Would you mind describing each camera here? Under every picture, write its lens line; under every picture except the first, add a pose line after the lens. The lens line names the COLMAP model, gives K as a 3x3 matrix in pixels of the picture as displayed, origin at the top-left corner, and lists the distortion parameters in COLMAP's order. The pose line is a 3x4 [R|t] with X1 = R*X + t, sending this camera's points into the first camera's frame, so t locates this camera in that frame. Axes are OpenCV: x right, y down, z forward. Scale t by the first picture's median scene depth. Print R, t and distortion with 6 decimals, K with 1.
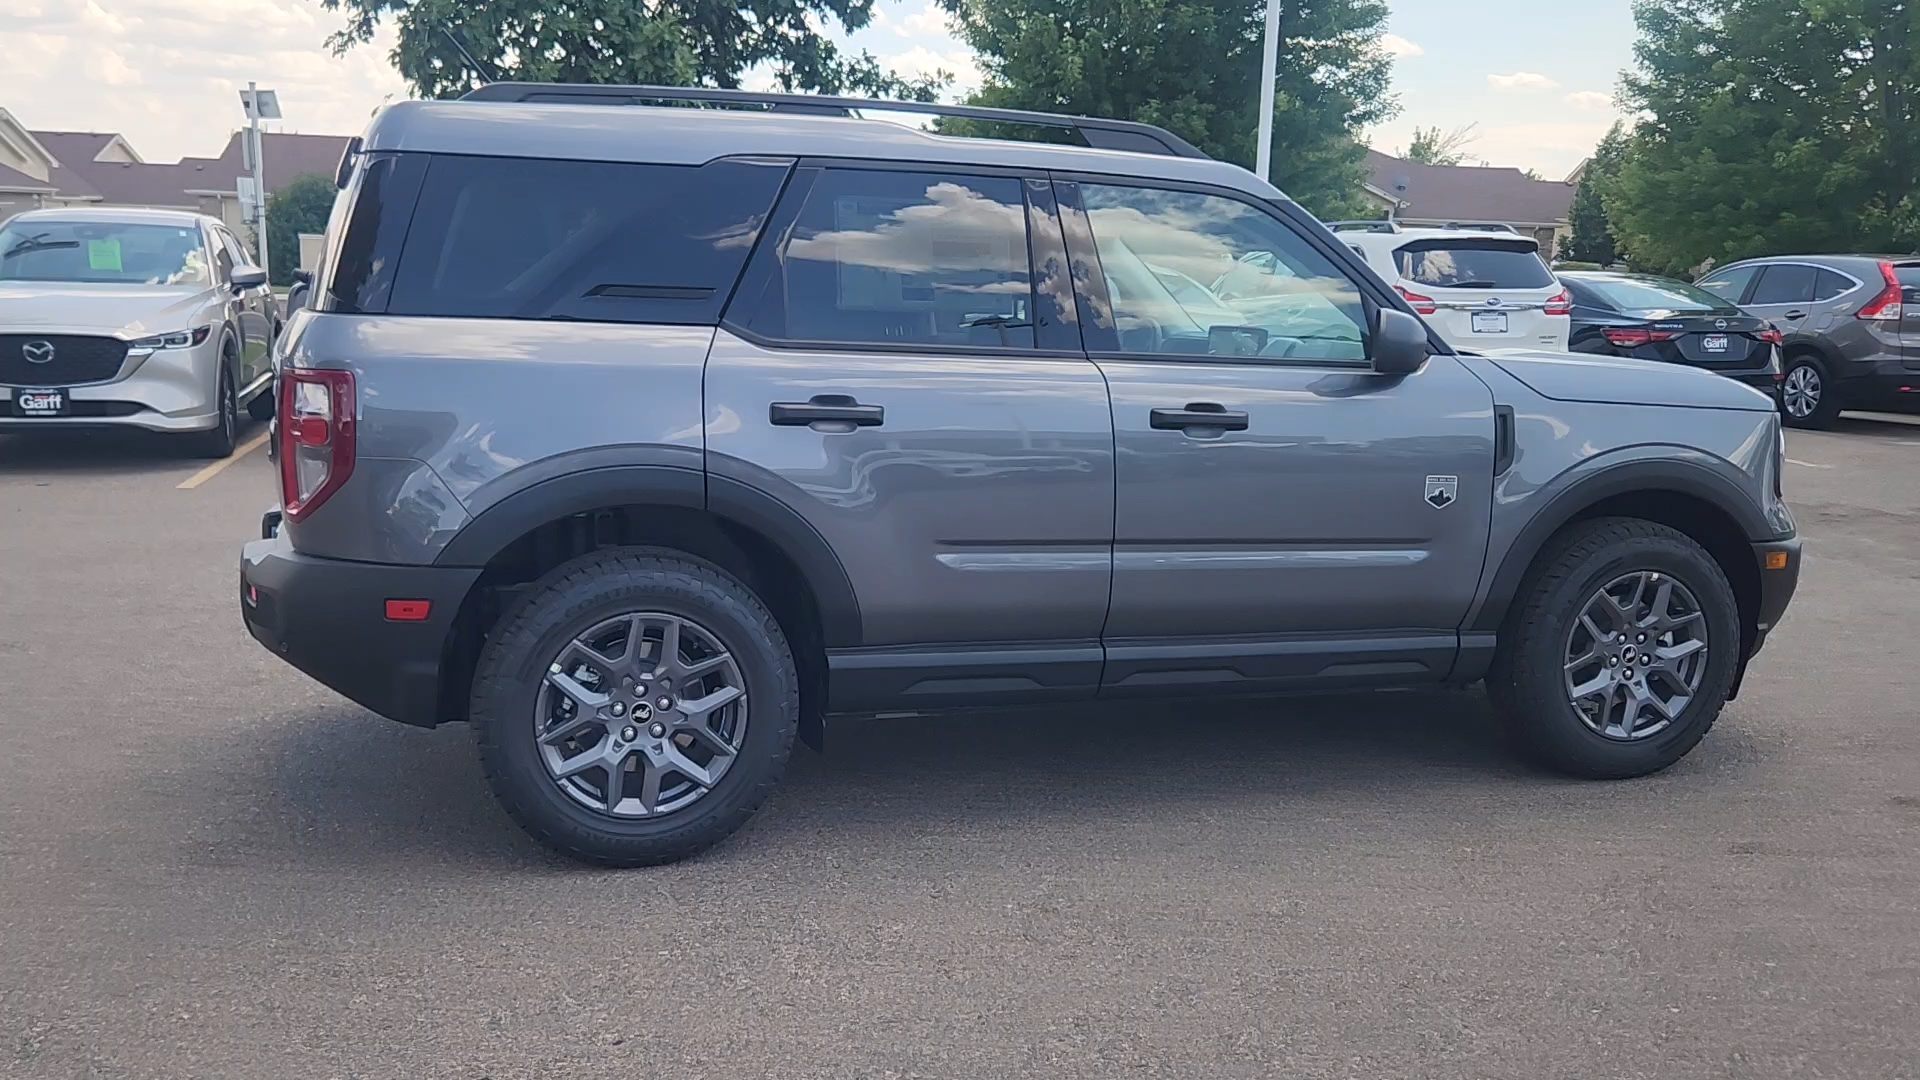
lens RADIAL K [[1634.0, 0, 949.8], [0, 1634.0, 537.4], [0, 0, 1]] dist [0.021515, -0.006033]
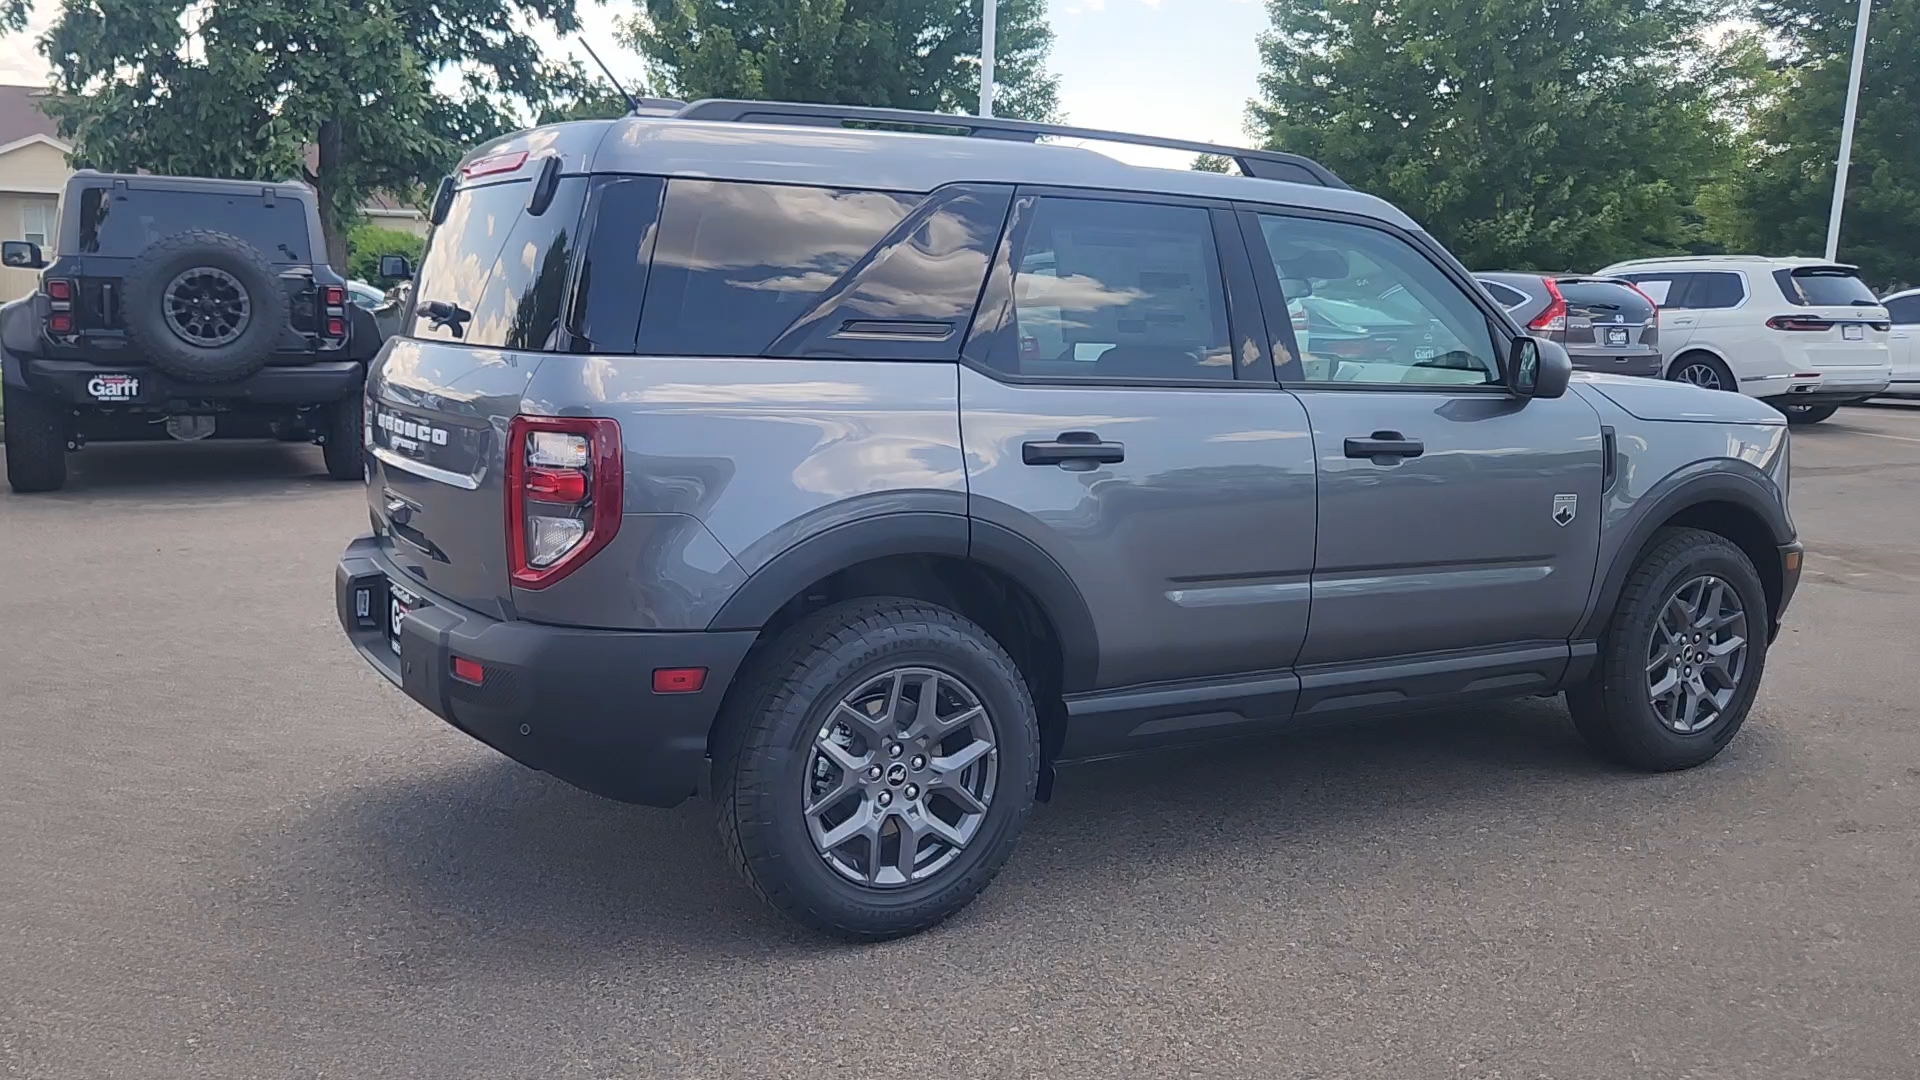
lens RADIAL K [[1634.0, 0, 949.8], [0, 1634.0, 537.4], [0, 0, 1]] dist [0.021515, -0.006033]
pose [[0.970966, -0.035935, 0.236502, -0.353668], [0.037193, 0.999308, -0.000858, -0.025348], [-0.236307, 0.009629, 0.971631, 0.074049]]
